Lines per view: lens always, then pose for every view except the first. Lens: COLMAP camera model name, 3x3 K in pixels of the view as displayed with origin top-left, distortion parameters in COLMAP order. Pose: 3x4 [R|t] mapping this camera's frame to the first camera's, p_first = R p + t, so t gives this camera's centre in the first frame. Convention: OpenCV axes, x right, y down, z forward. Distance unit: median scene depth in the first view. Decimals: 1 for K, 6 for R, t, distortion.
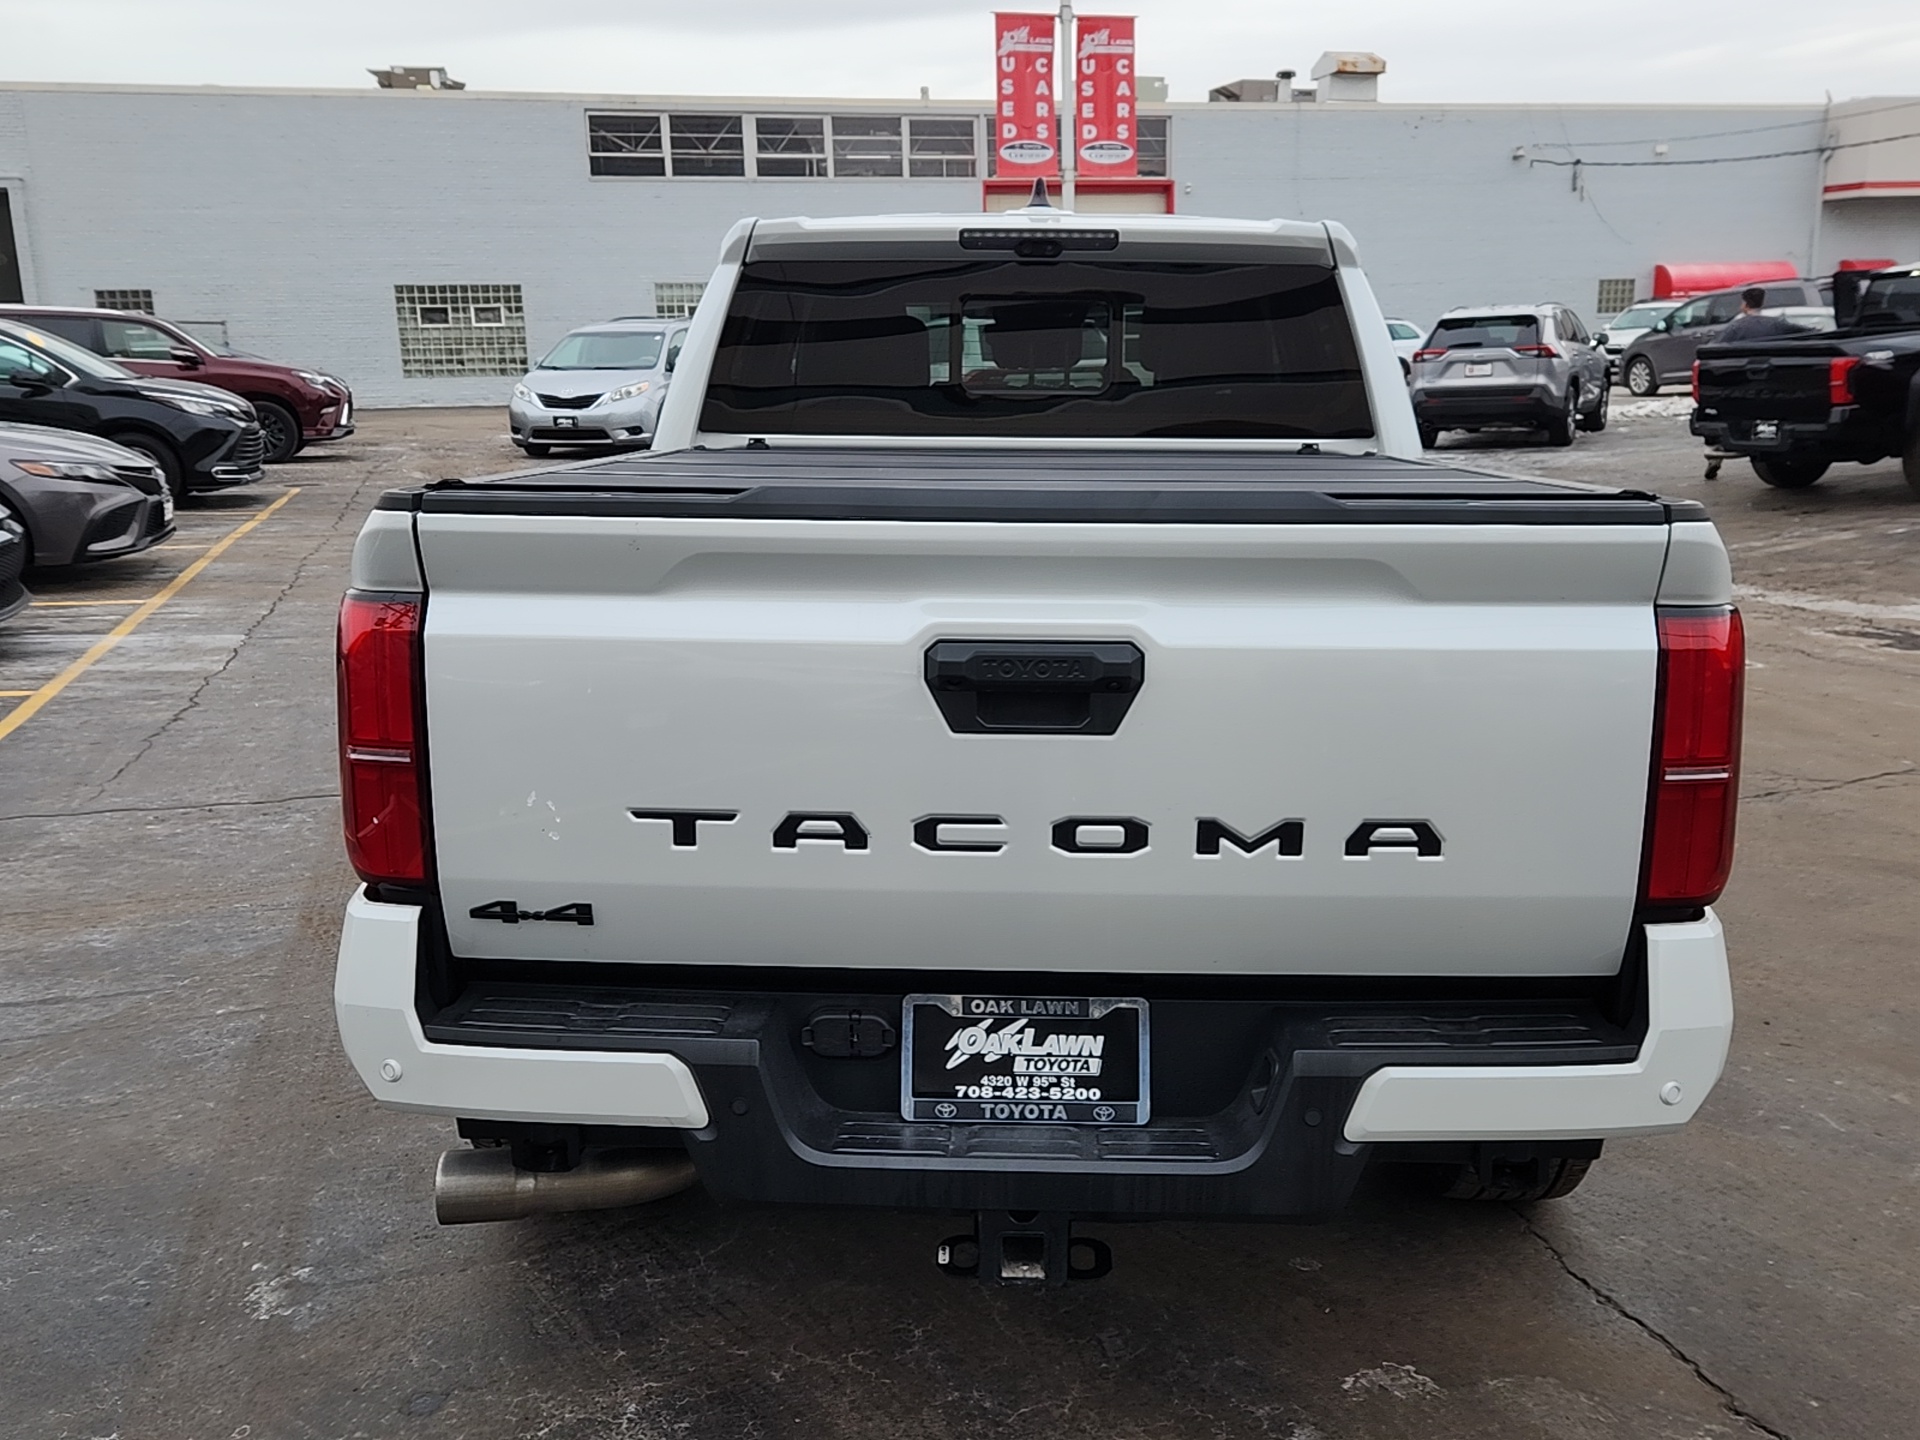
lens RADIAL K [[1698.4, 0, 975.6], [0, 1698.4, 721.5], [0, 0, 1]] dist [0.060937, -0.008798]
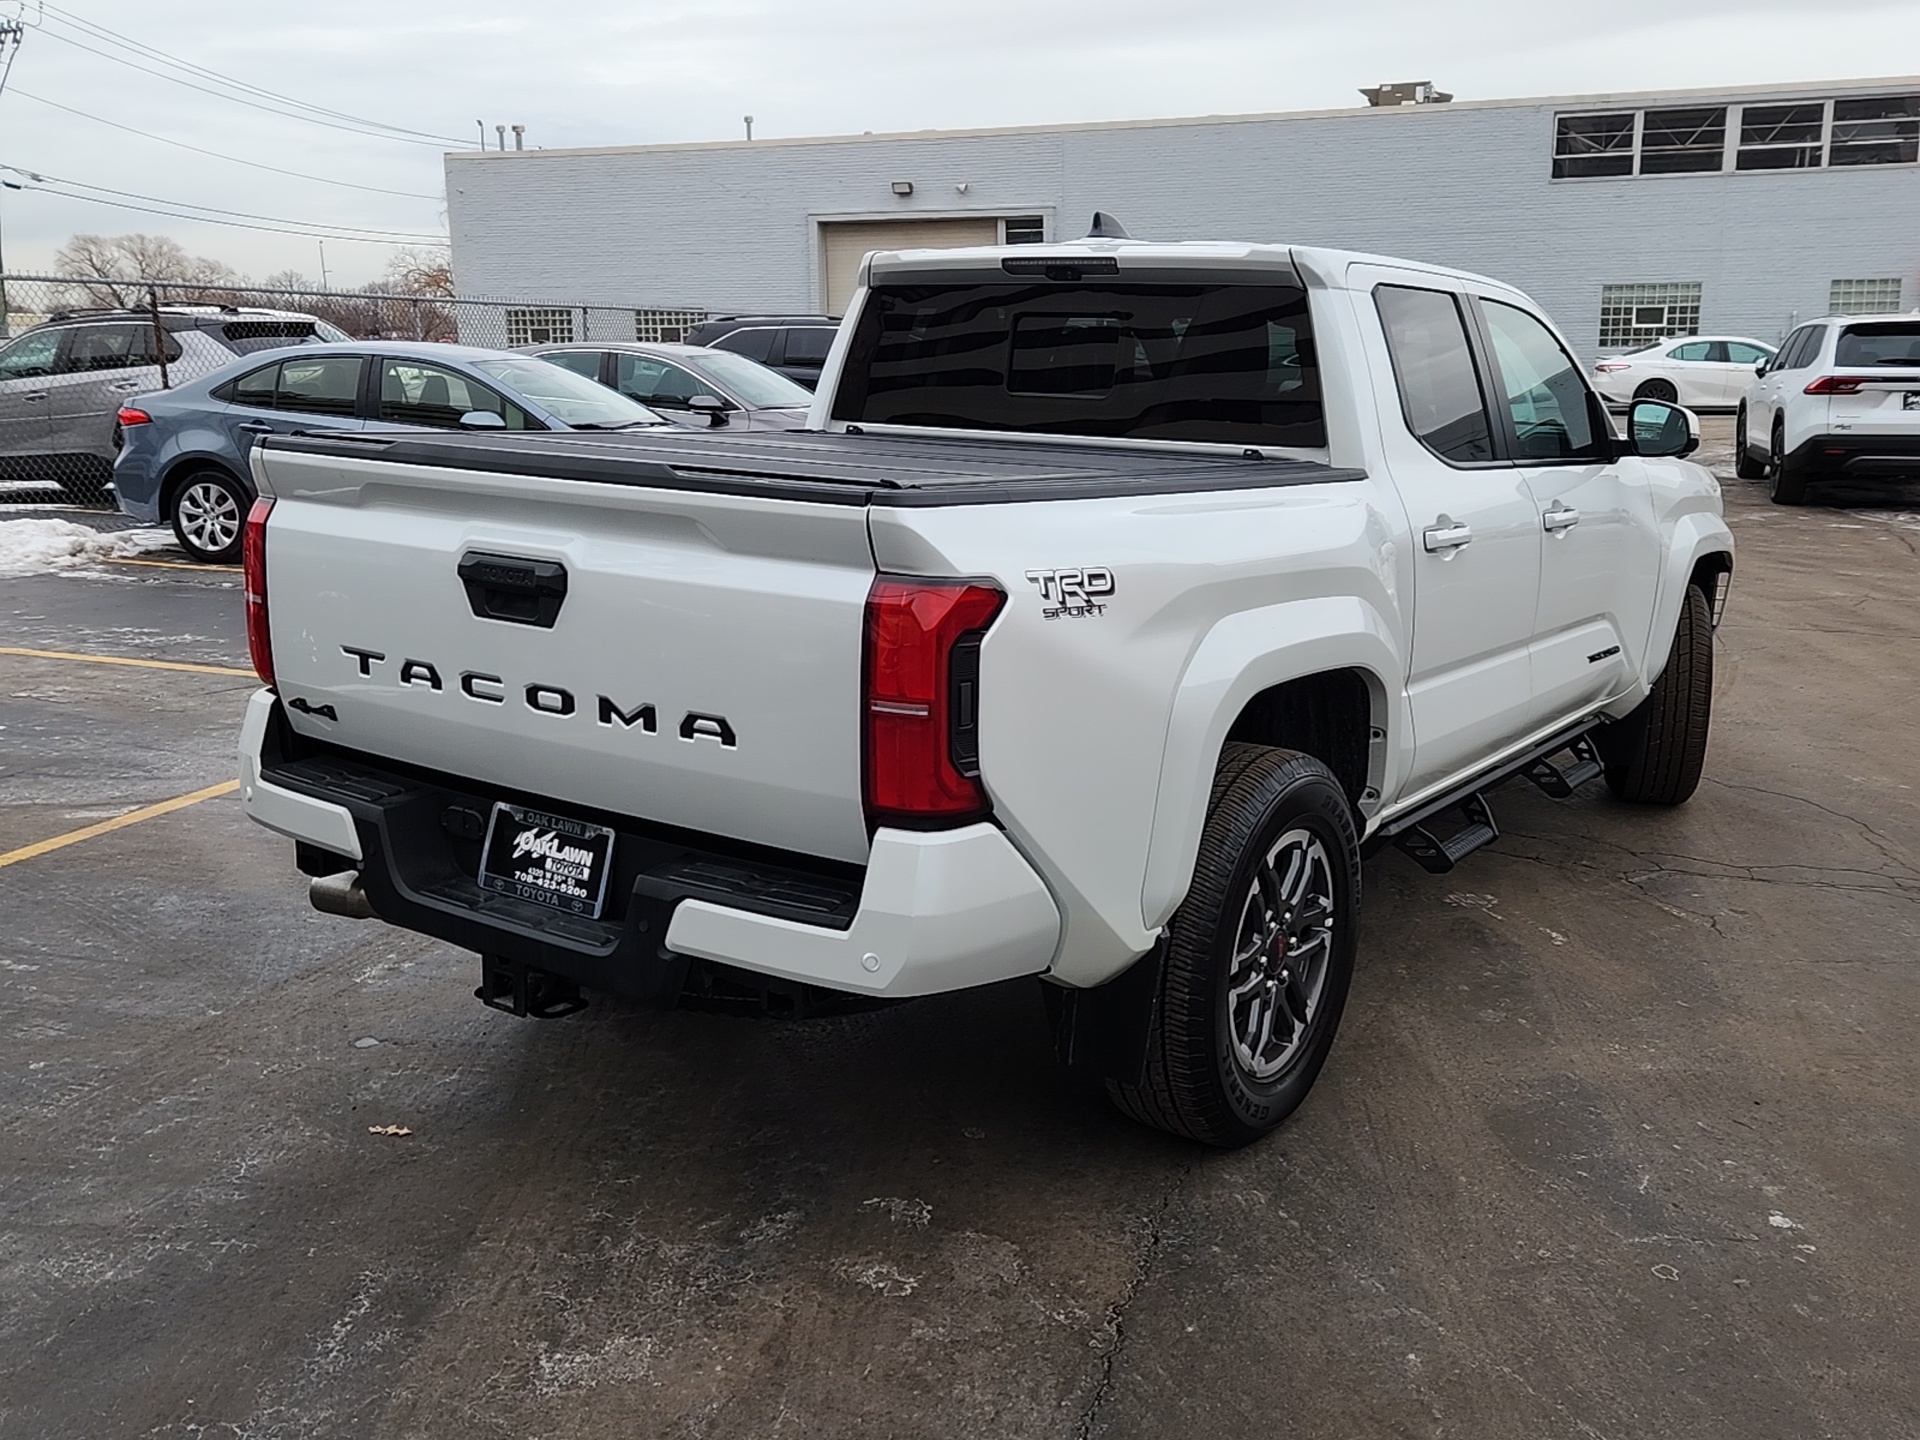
lens RADIAL K [[1679.0, 0, 960.0], [0, 1679.0, 720.0], [0, 0, 1]] dist [0.053178, -0.004349]
pose [[0.844901, 0.130970, -0.518641, 0.845125], [-0.131428, 0.990670, 0.036063, -0.008876], [0.518525, 0.037694, 0.854231, -0.014414]]
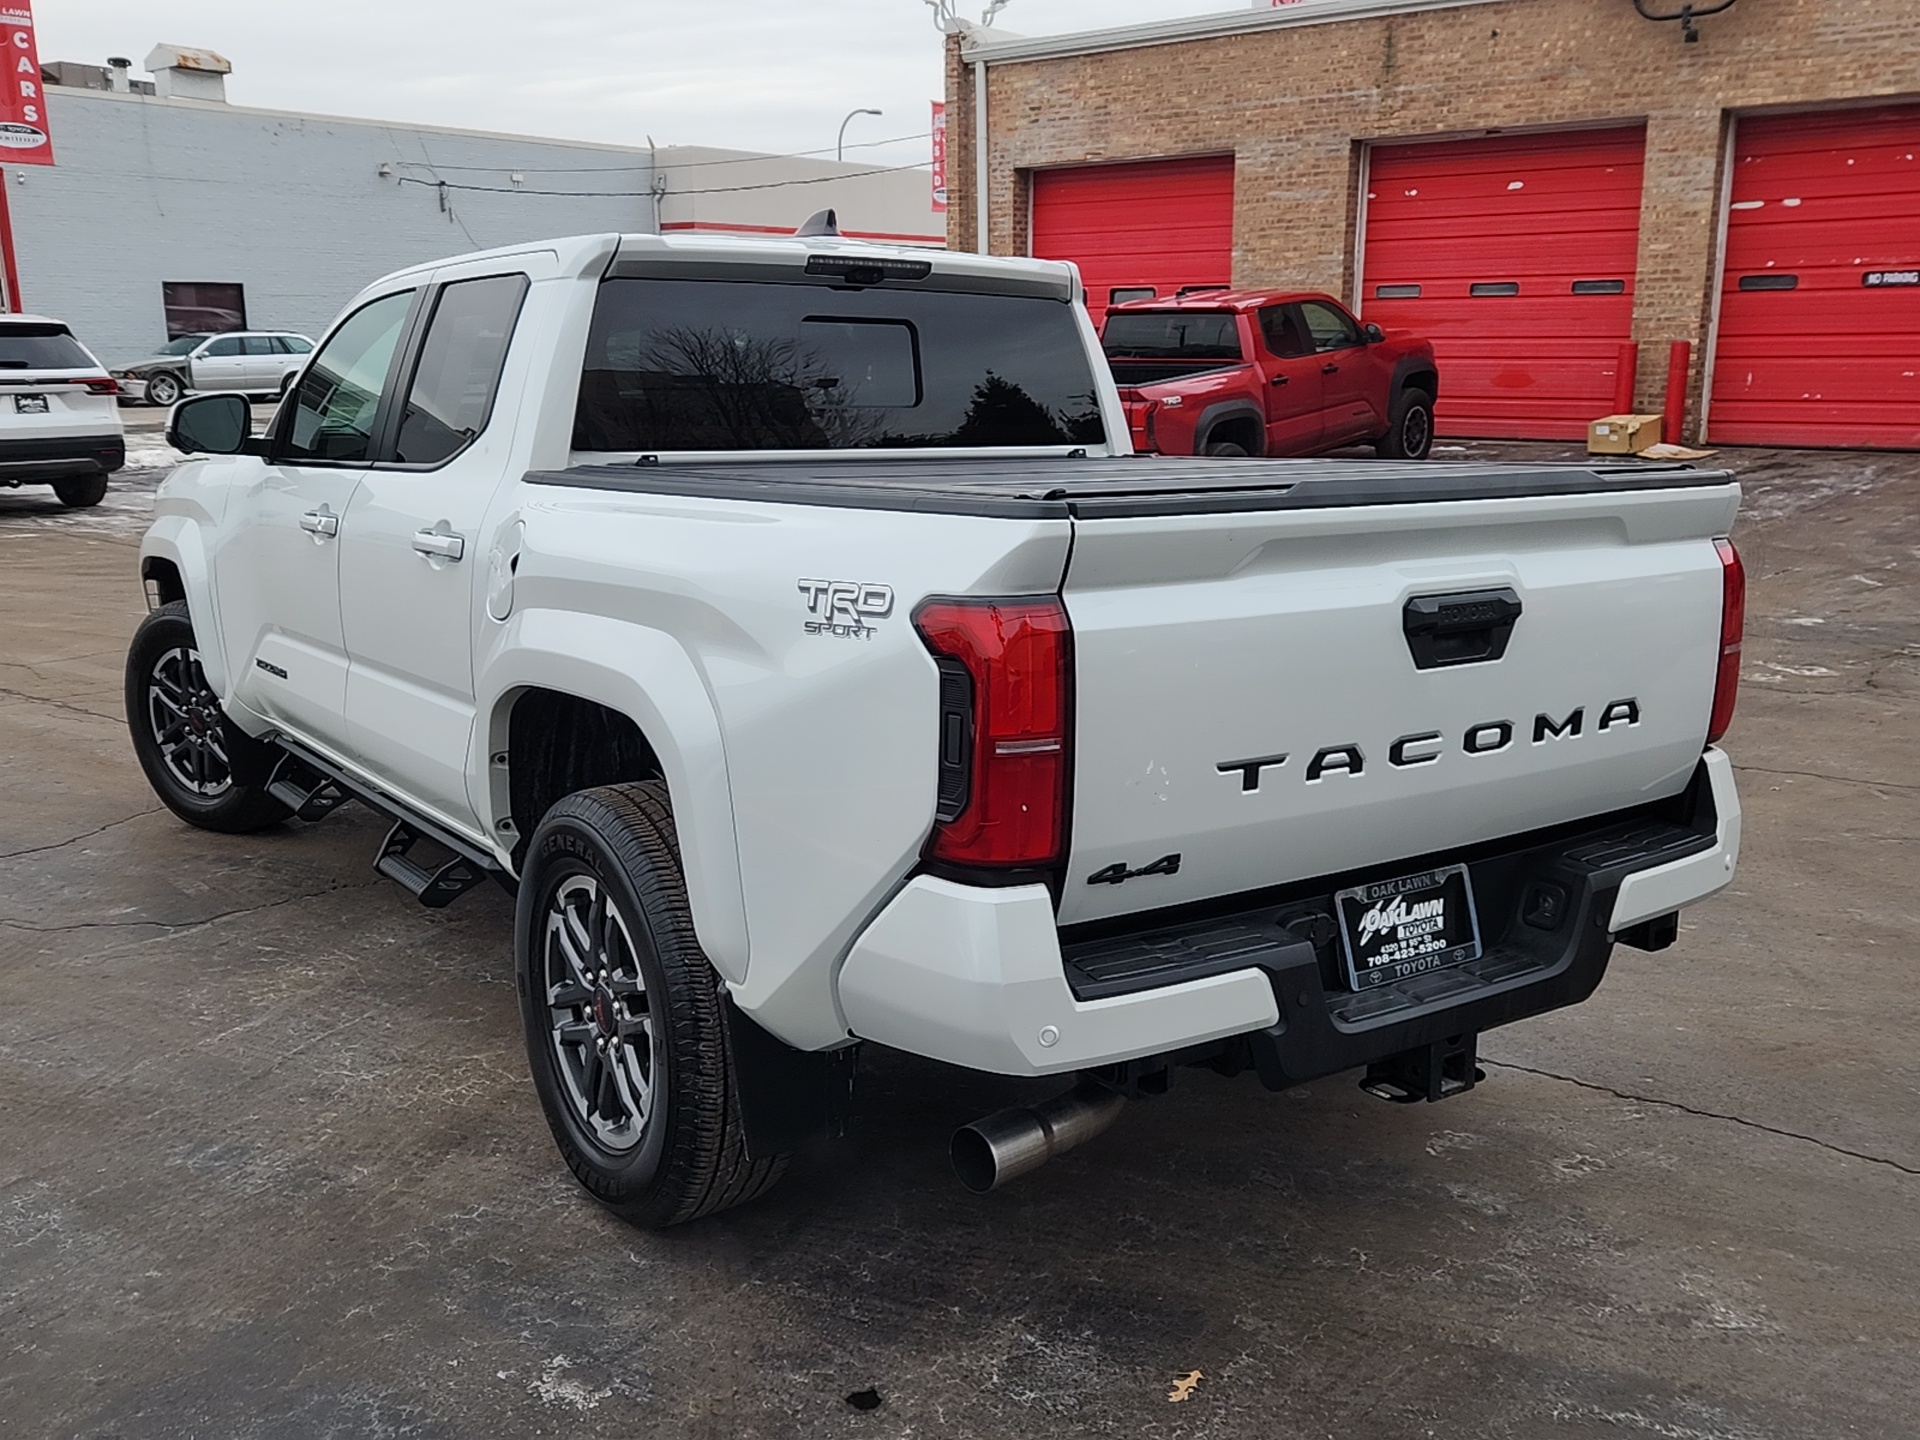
lens RADIAL K [[1723.7, 0, 958.3], [0, 1723.7, 748.0], [0, 0, 1]] dist [0.040954, -0.029946]
pose [[0.804578, -0.123112, 0.580945, -0.806204], [0.121935, 0.991679, 0.041280, -0.023455], [-0.581193, 0.037625, 0.812895, 0.114049]]
